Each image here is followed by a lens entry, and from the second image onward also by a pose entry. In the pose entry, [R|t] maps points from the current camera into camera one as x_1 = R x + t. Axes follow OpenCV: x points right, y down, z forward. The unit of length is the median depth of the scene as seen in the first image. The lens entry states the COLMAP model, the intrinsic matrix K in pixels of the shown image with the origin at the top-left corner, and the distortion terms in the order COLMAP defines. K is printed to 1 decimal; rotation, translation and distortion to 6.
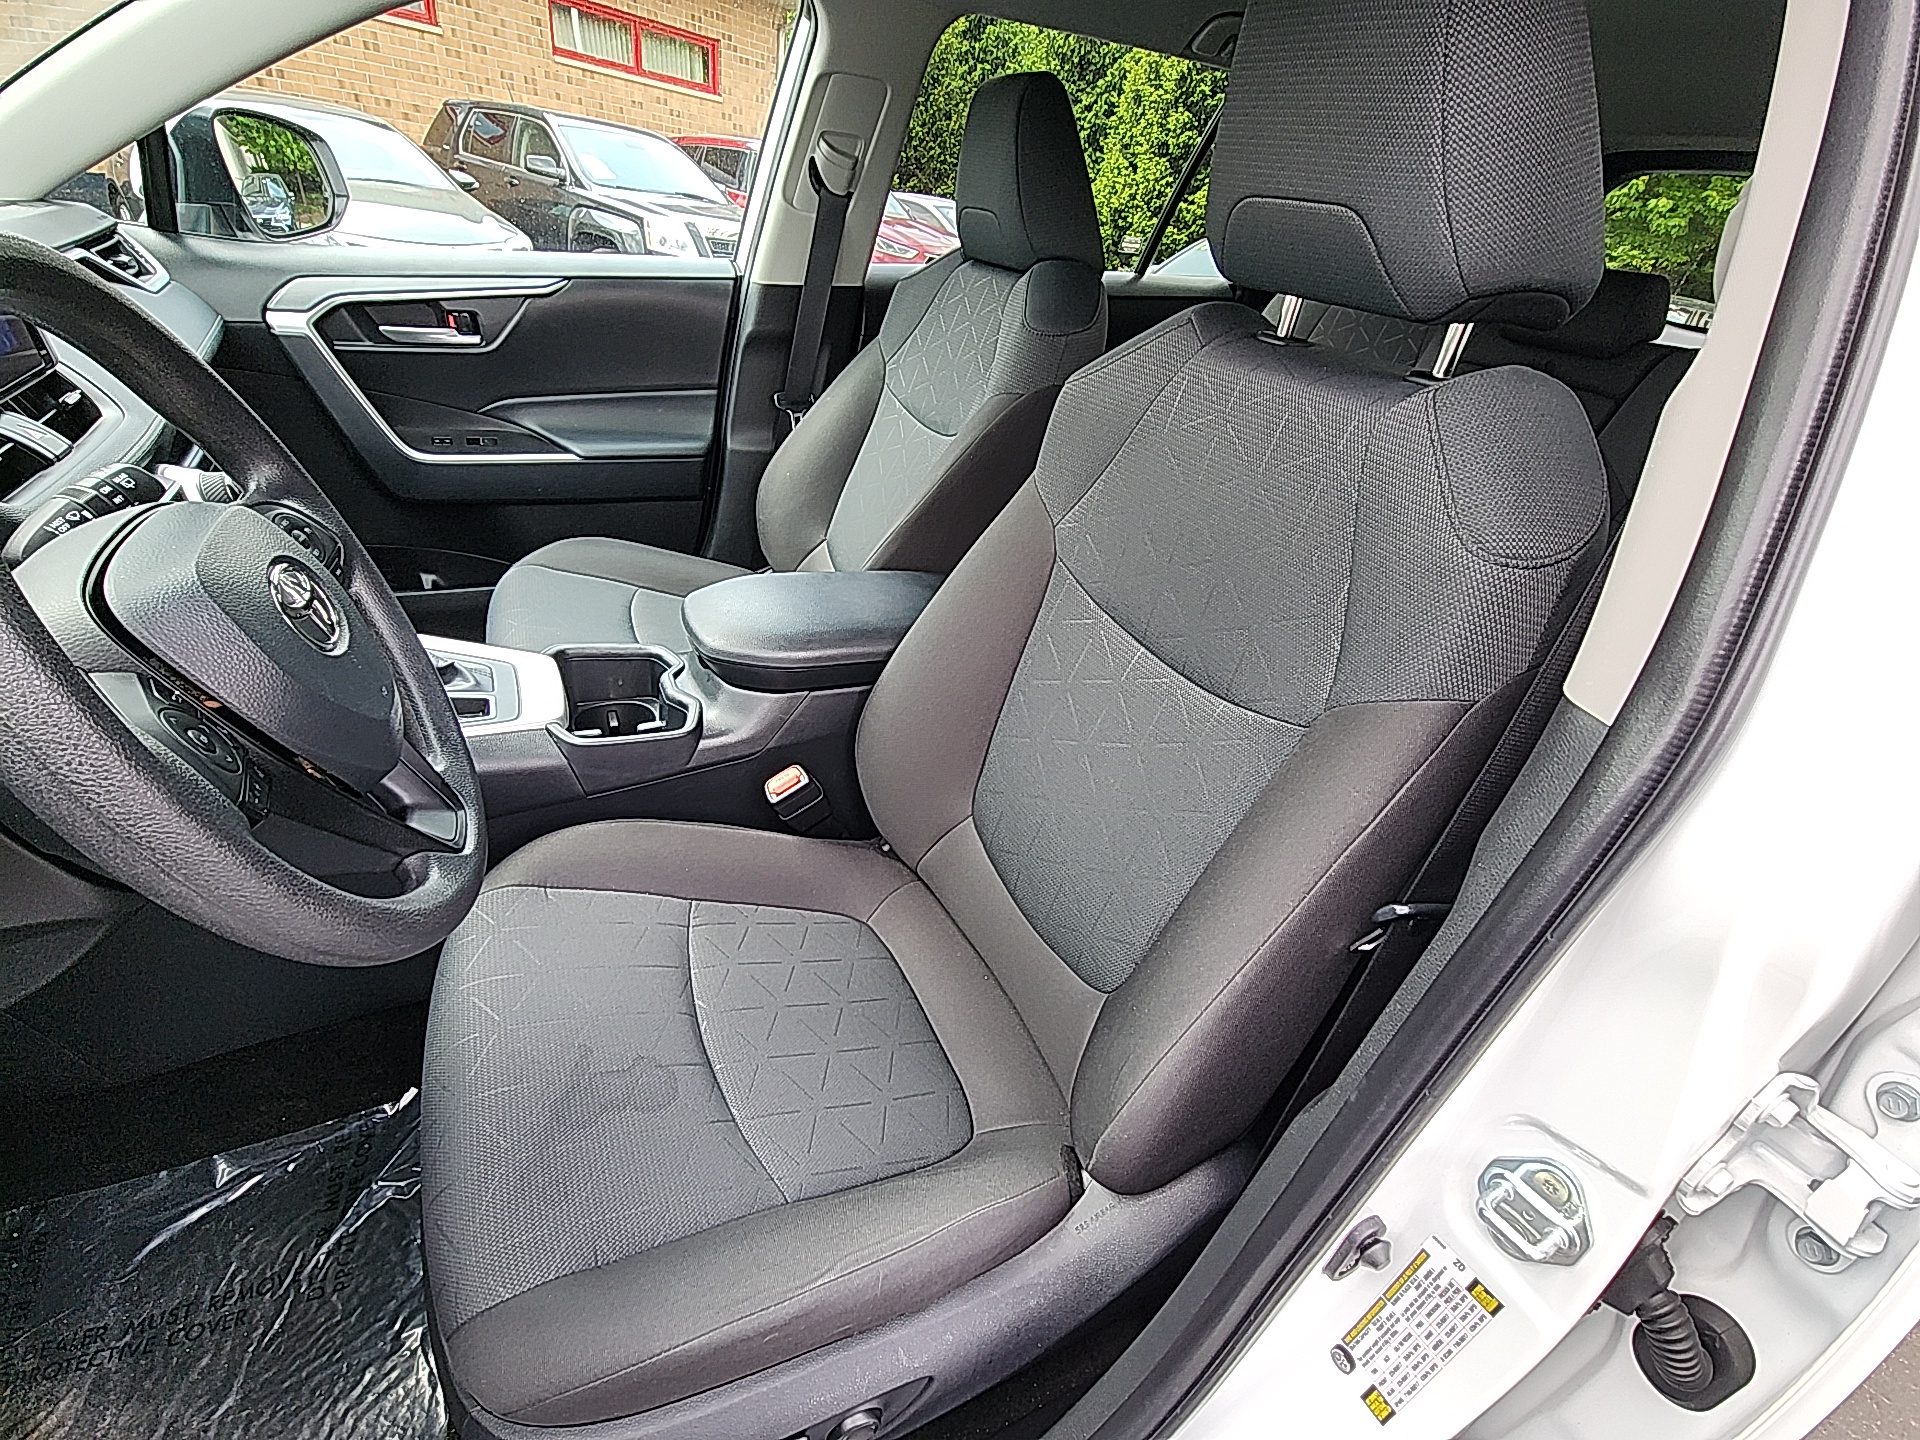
lens RADIAL K [[795.6, 0, 942.6], [0, 795.6, 721.5], [0, 0, 1]] dist [-0.004788, -0.000408]
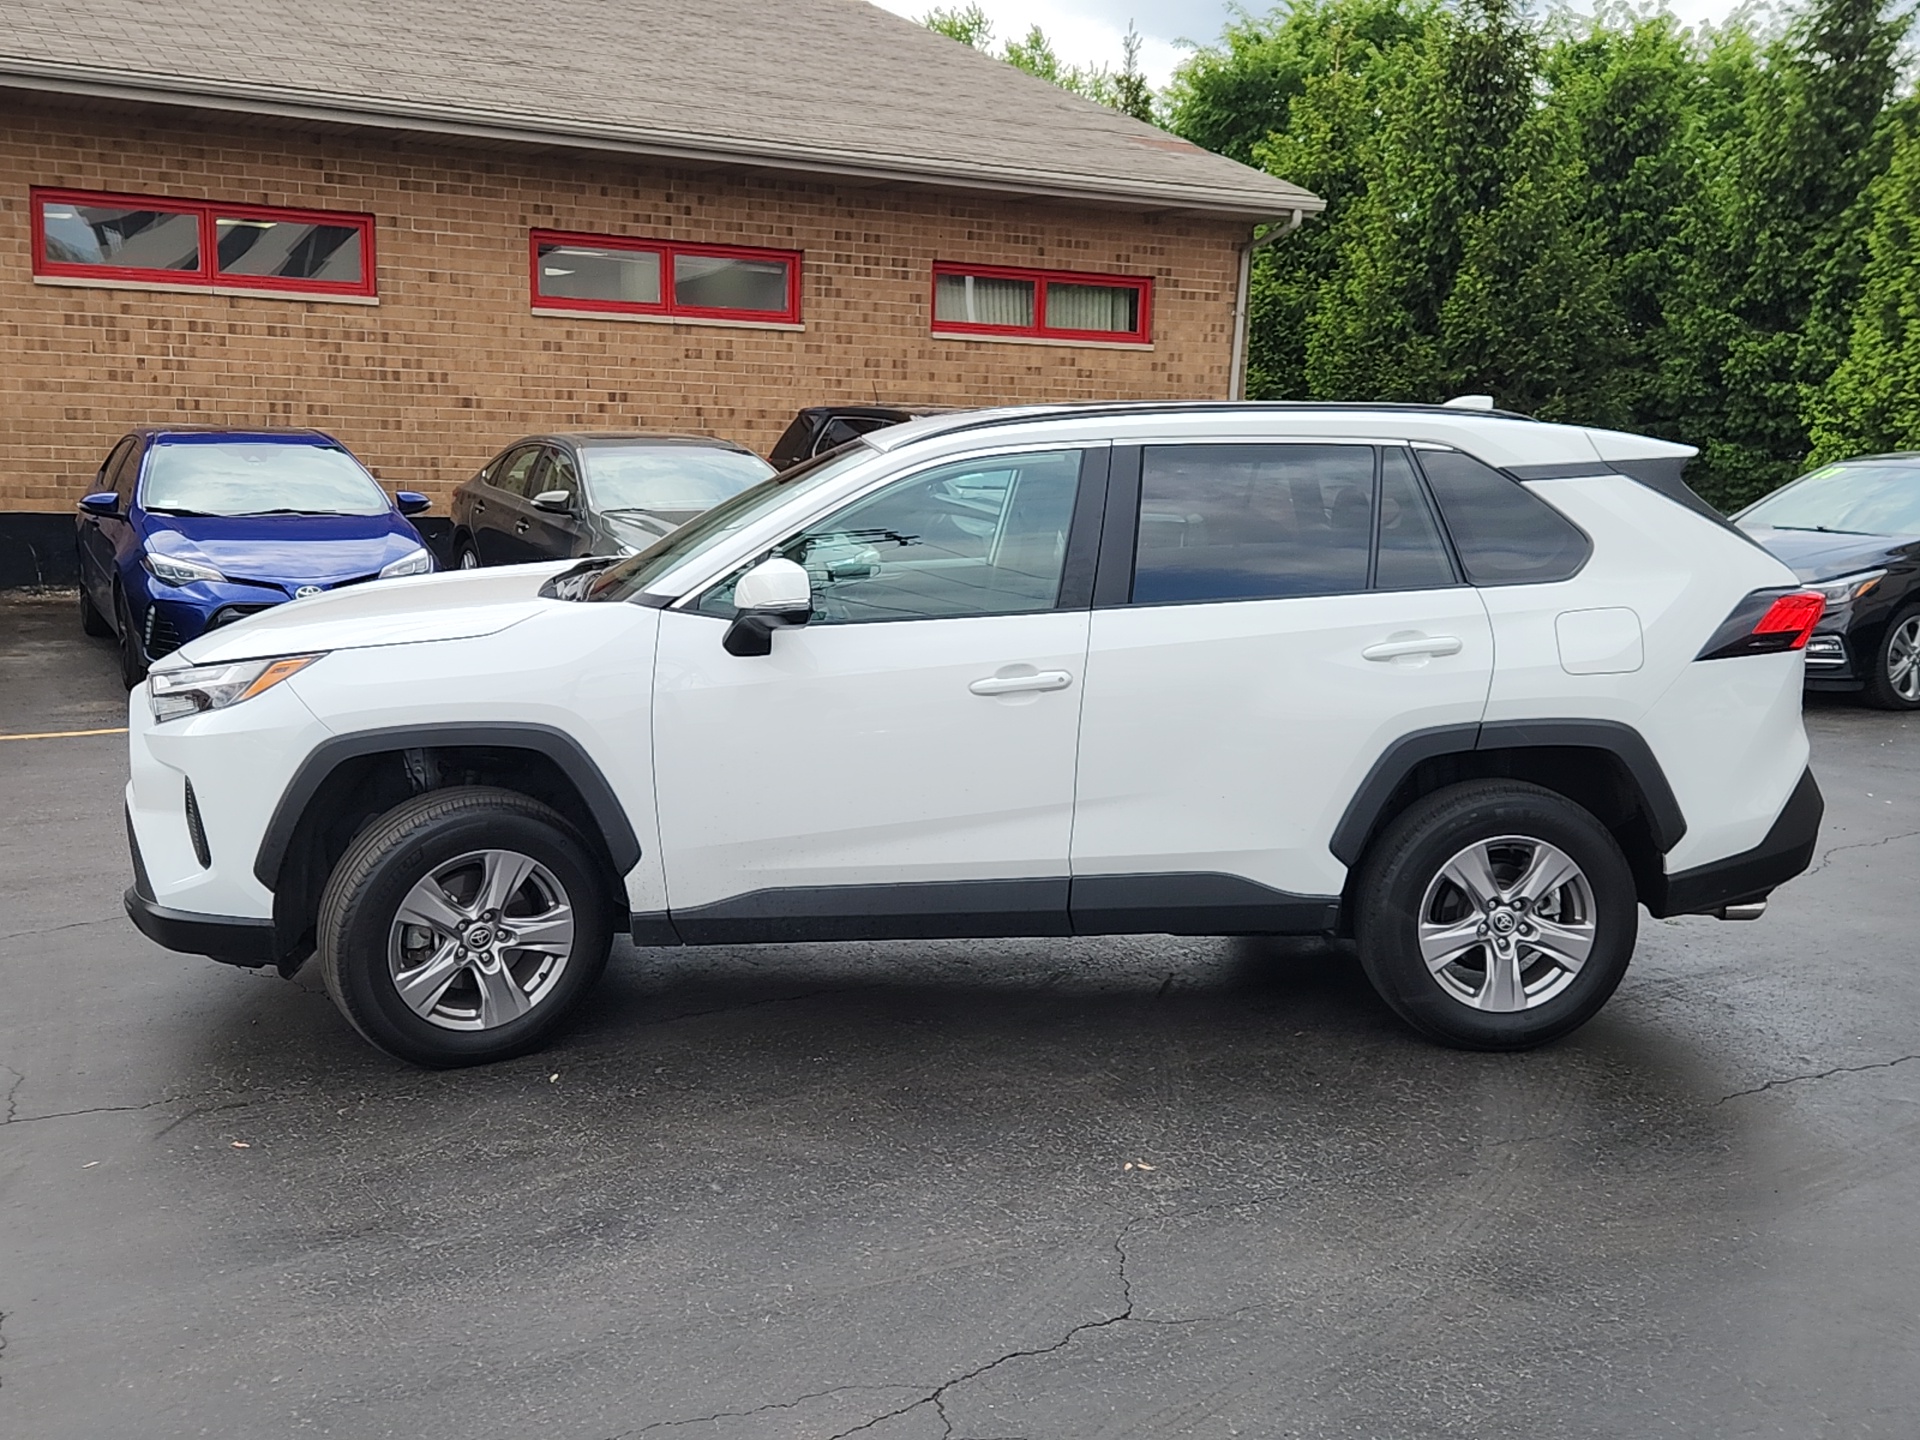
lens RADIAL K [[2044.4, 0, 964.6], [0, 2044.4, 720.7], [0, 0, 1]] dist [0.049067, 0.000000]
pose [[0.930909, -0.050940, -0.361681, 0.197770], [-0.107564, 0.908080, -0.404748, 0.247518], [0.349053, 0.415687, 0.839861, -0.417768]]
